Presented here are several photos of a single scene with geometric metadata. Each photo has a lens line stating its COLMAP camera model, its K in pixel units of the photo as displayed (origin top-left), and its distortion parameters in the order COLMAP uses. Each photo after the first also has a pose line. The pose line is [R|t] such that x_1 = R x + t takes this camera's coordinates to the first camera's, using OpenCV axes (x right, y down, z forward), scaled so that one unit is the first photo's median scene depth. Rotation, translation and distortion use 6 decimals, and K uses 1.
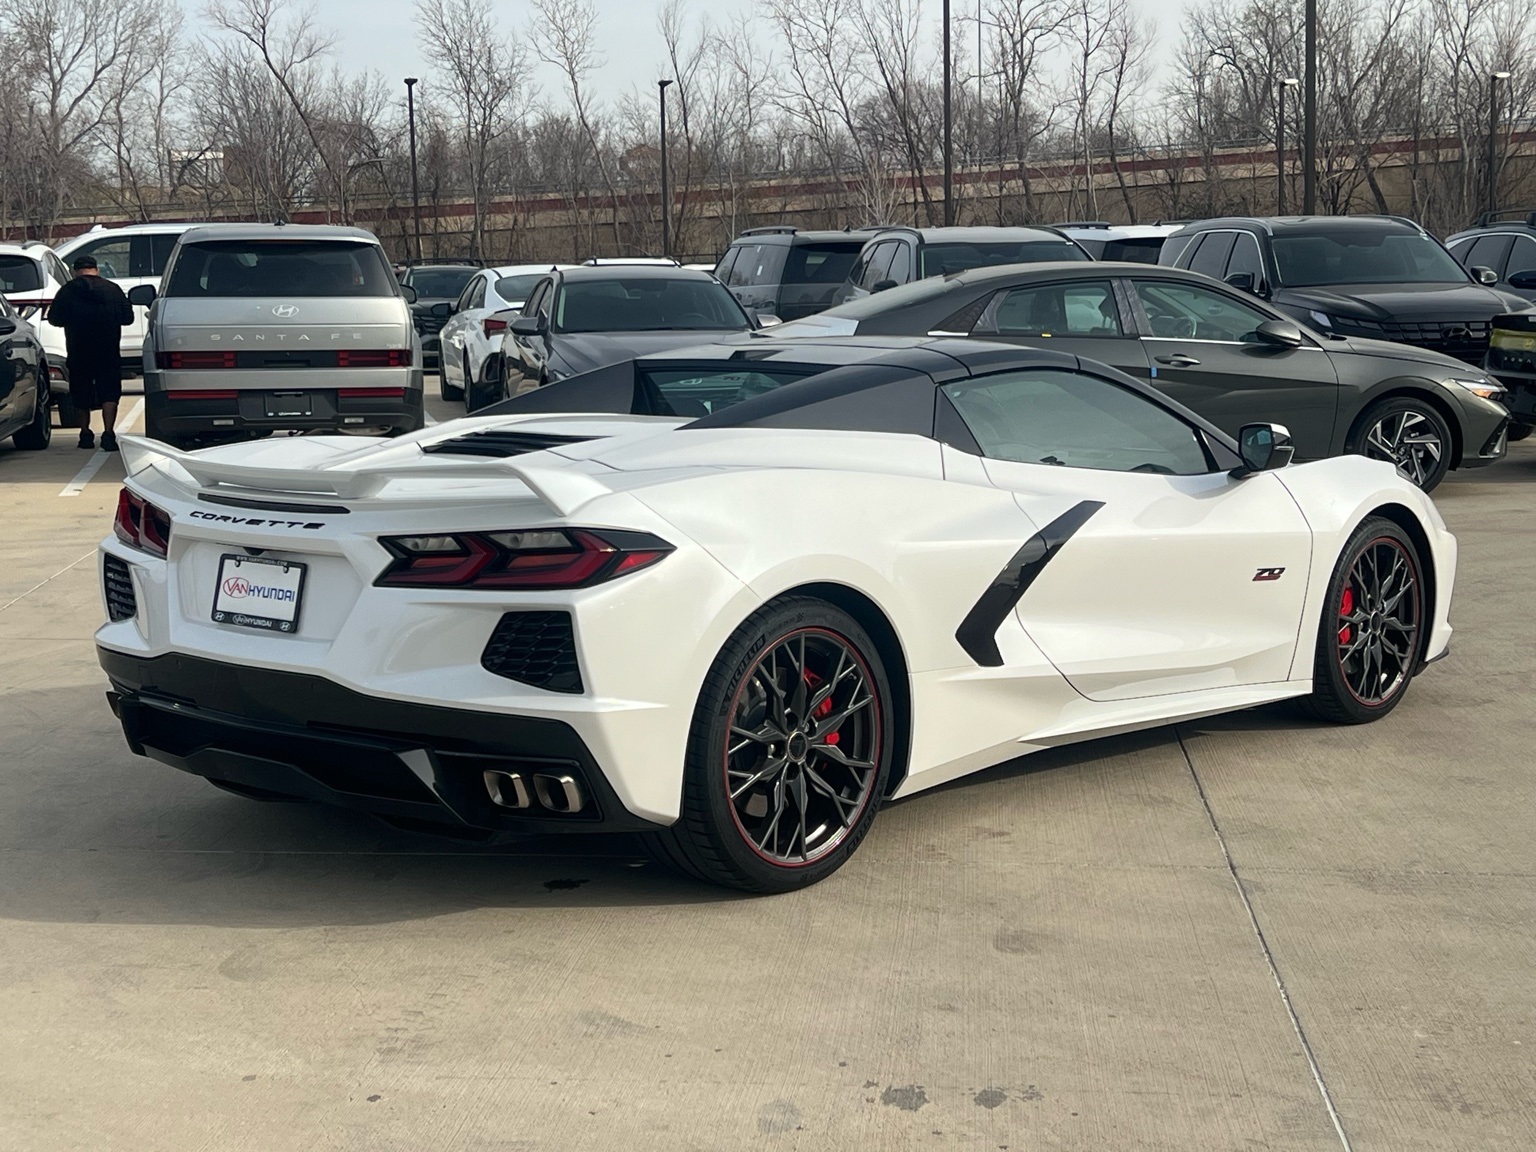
lens RADIAL K [[2351.4, 0, 758.8], [0, 2351.4, 583.9], [0, 0, 1]] dist [0.240055, -0.892430]
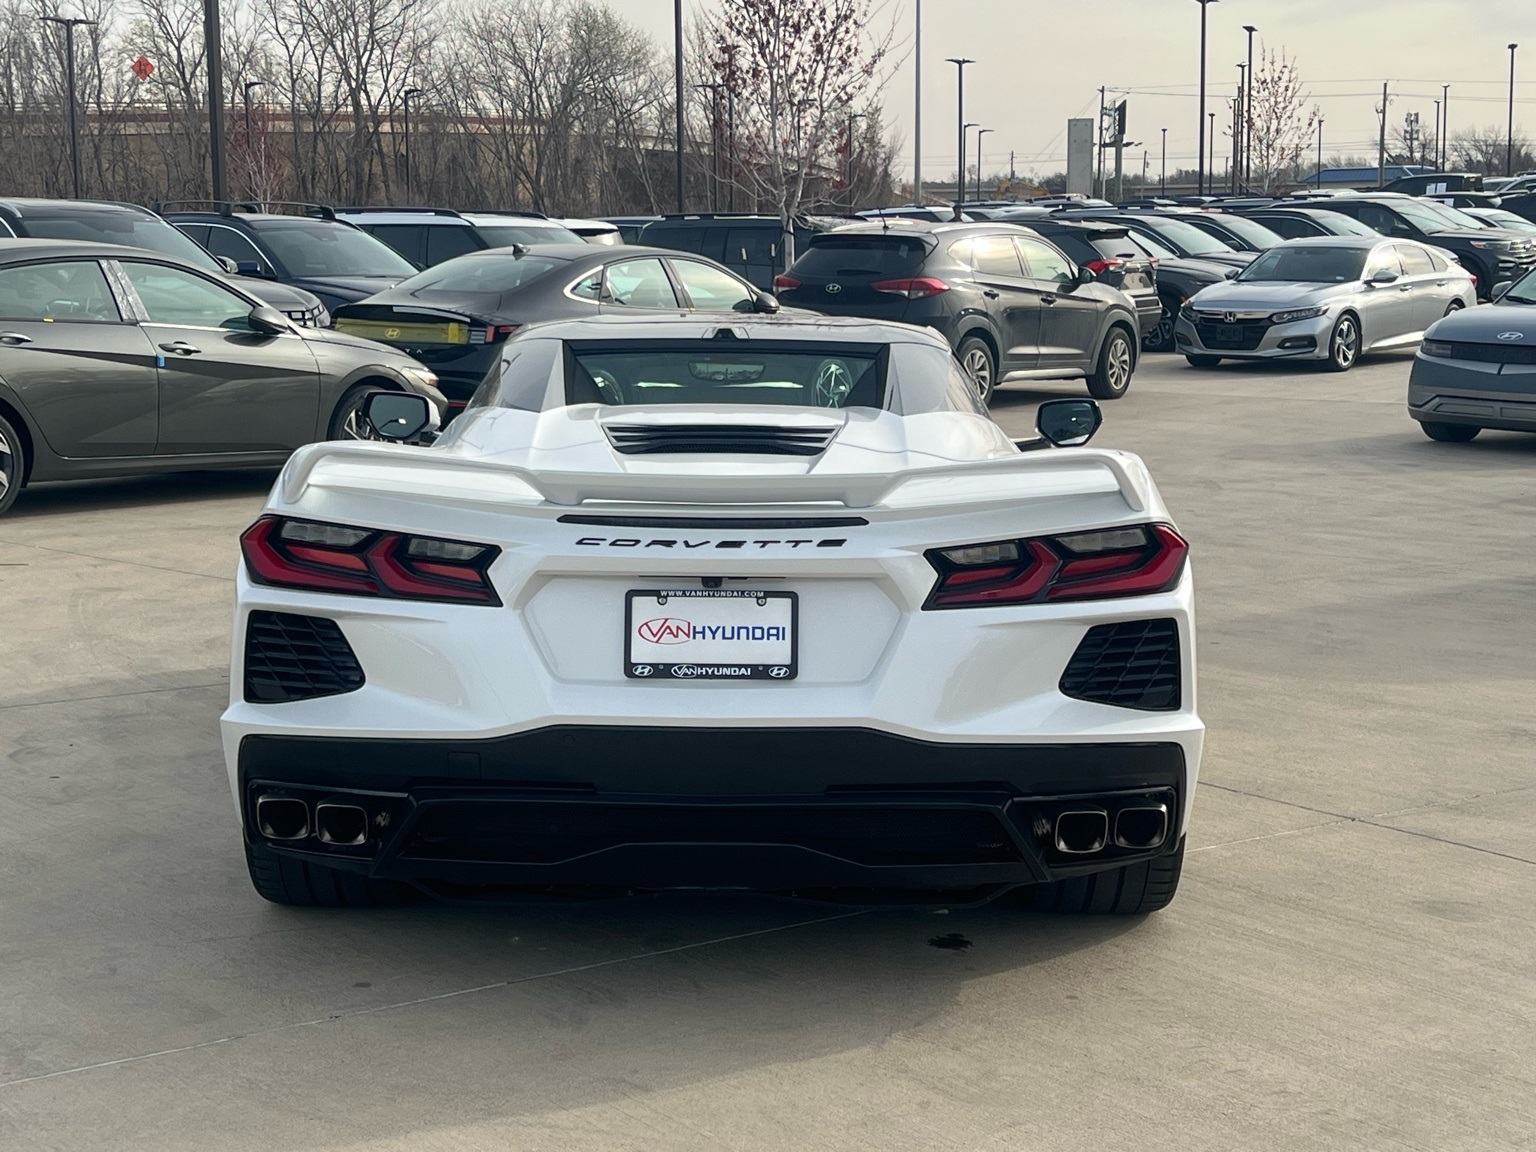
lens RADIAL K [[2351.4, 0, 758.8], [0, 2351.4, 583.9], [0, 0, 1]] dist [0.240055, -0.892430]
pose [[0.750171, -0.073853, 0.657107, -0.727755], [0.072569, 0.996936, 0.029199, -0.035549], [-0.657250, 0.025781, 0.753232, 0.409388]]
